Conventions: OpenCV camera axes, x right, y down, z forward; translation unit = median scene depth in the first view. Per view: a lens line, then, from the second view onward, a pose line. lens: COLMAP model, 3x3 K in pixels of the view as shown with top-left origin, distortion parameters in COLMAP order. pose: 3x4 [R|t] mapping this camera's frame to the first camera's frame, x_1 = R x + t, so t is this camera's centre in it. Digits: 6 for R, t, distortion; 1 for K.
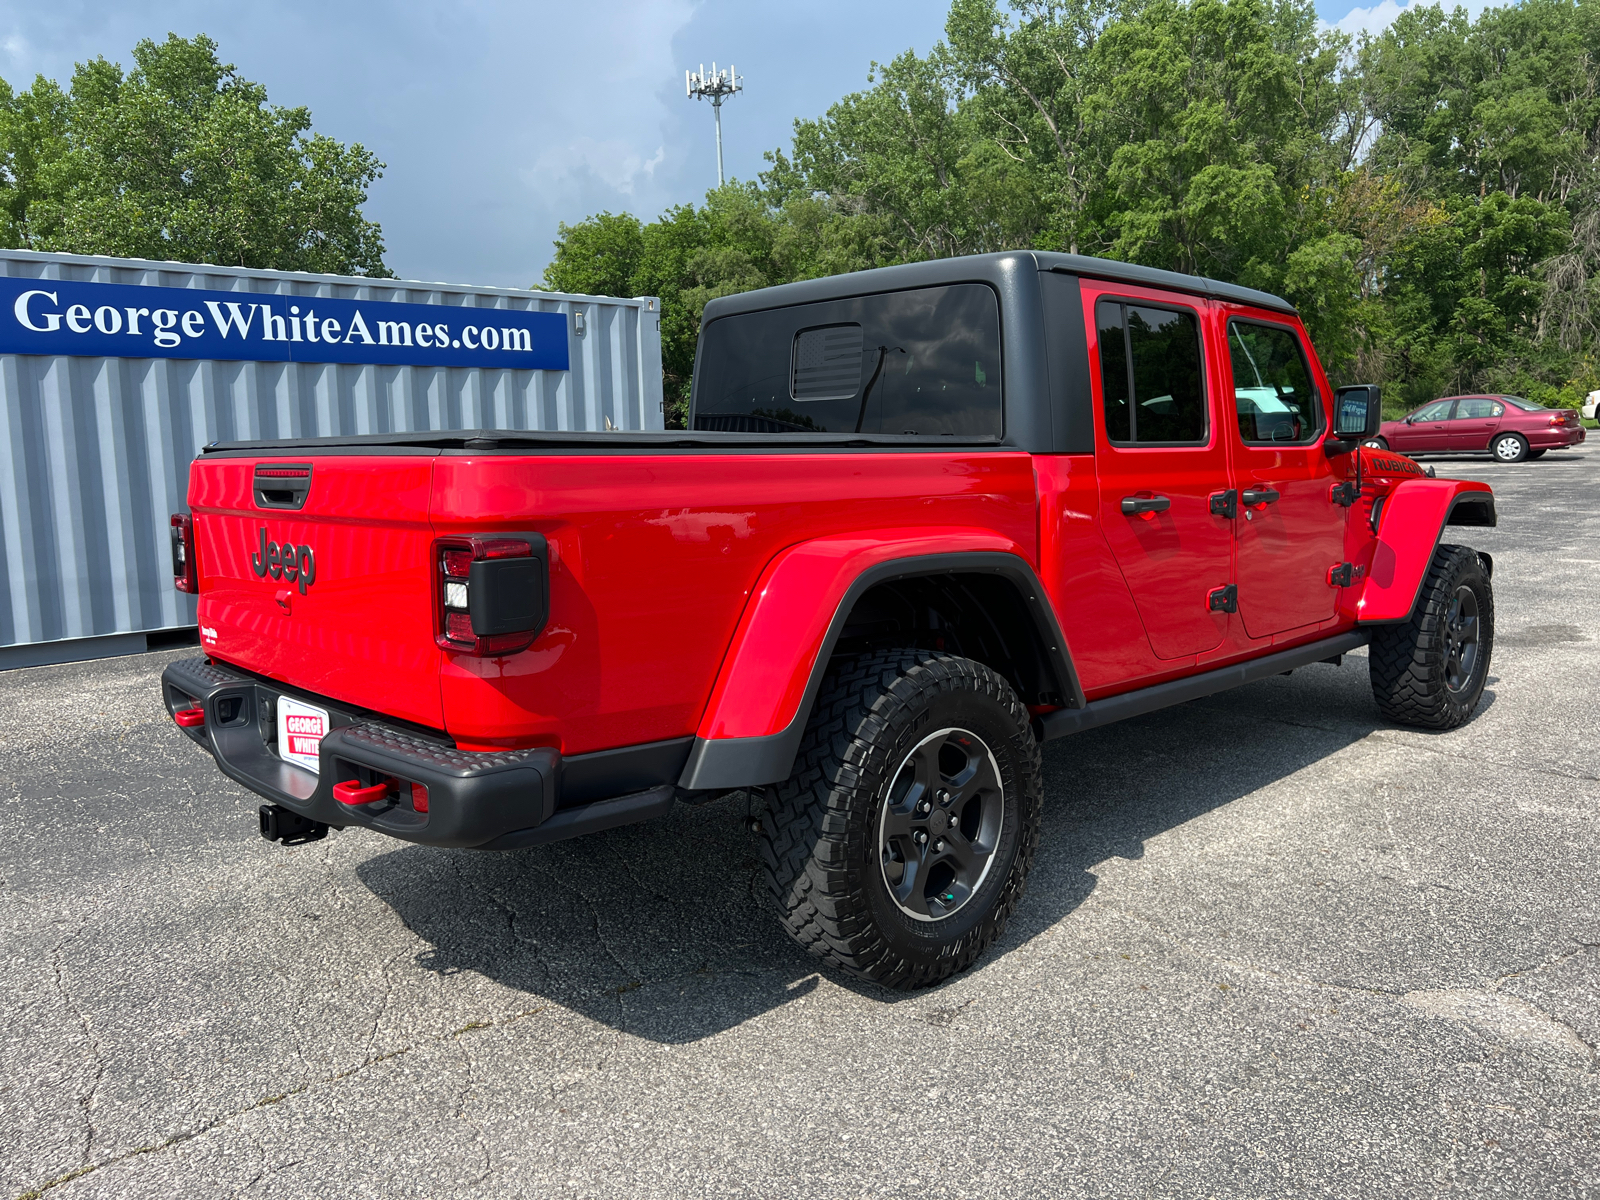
lens RADIAL K [[1207.4, 0, 790.0], [0, 1207.4, 598.0], [0, 0, 1]] dist [0.046912, -0.051485]
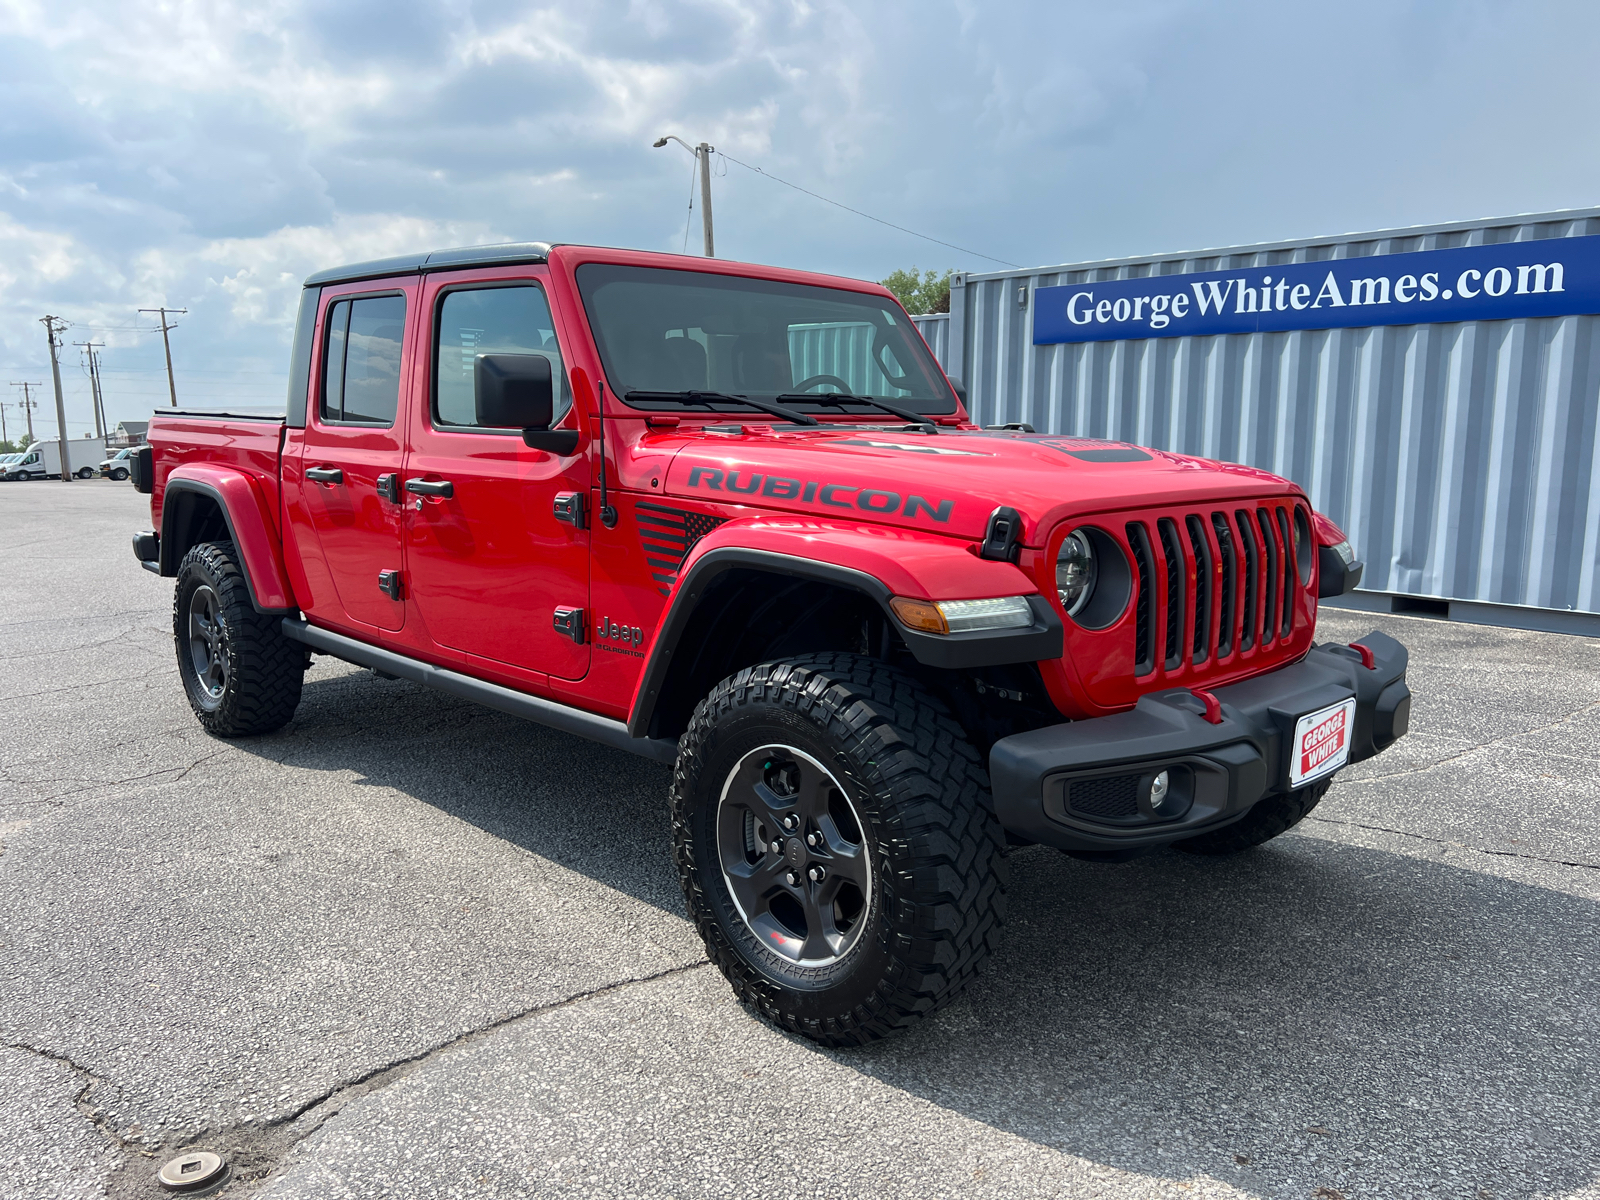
lens RADIAL K [[1207.4, 0, 797.0], [0, 1207.4, 603.9], [0, 0, 1]] dist [0.046912, -0.051485]
pose [[0.019317, 0.170884, -0.985102, 0.562631], [-0.134009, 0.976838, 0.166822, -0.080385], [0.990792, 0.128790, 0.041770, 0.540032]]
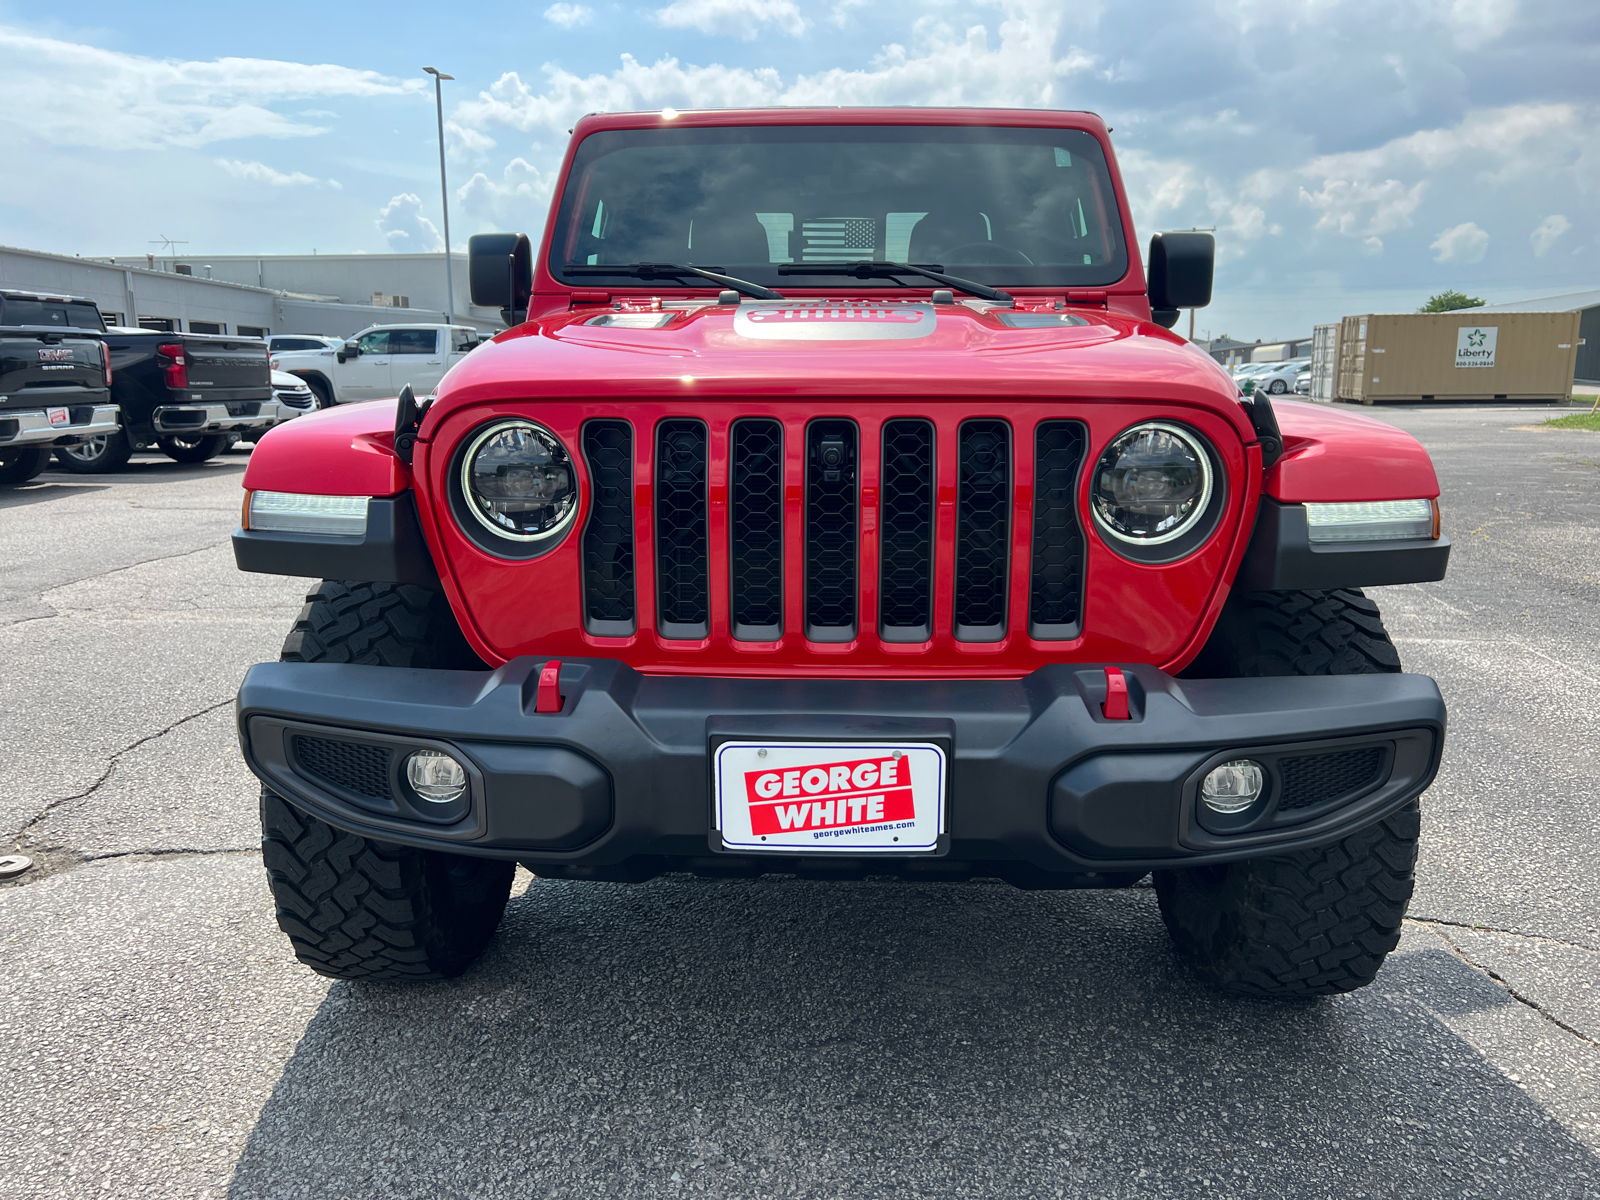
lens RADIAL K [[1207.4, 0, 796.4], [0, 1207.4, 603.3], [0, 0, 1]] dist [0.046912, -0.051485]
pose [[-0.705120, 0.174836, -0.687196, 0.408300], [-0.076143, 0.944854, 0.318518, -0.098415], [0.704988, 0.276918, -0.652923, 0.777706]]
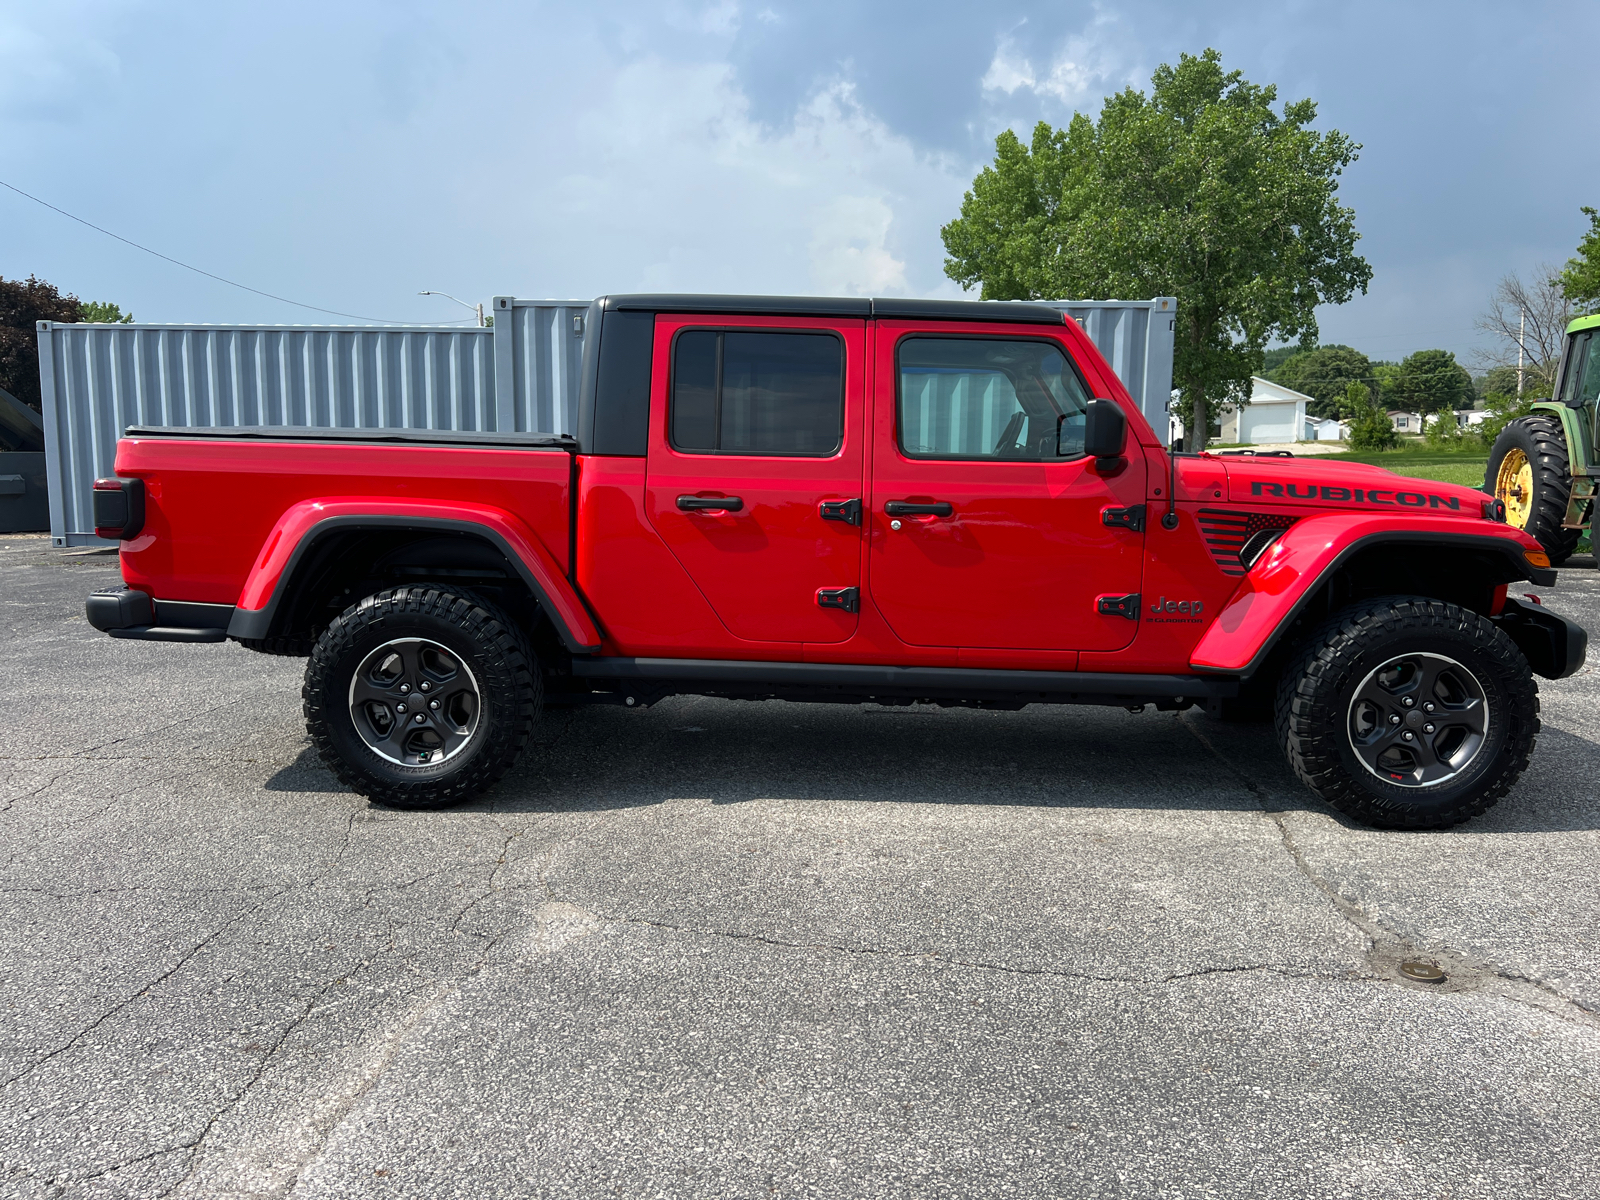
lens RADIAL K [[1207.4, 0, 786.6], [0, 1207.4, 604.8], [0, 0, 1]] dist [0.046912, -0.051485]
pose [[0.692633, 0.124197, -0.710517, 0.455979], [-0.116216, 0.991410, 0.060005, -0.021853], [0.711866, 0.041012, 0.701117, 0.089429]]
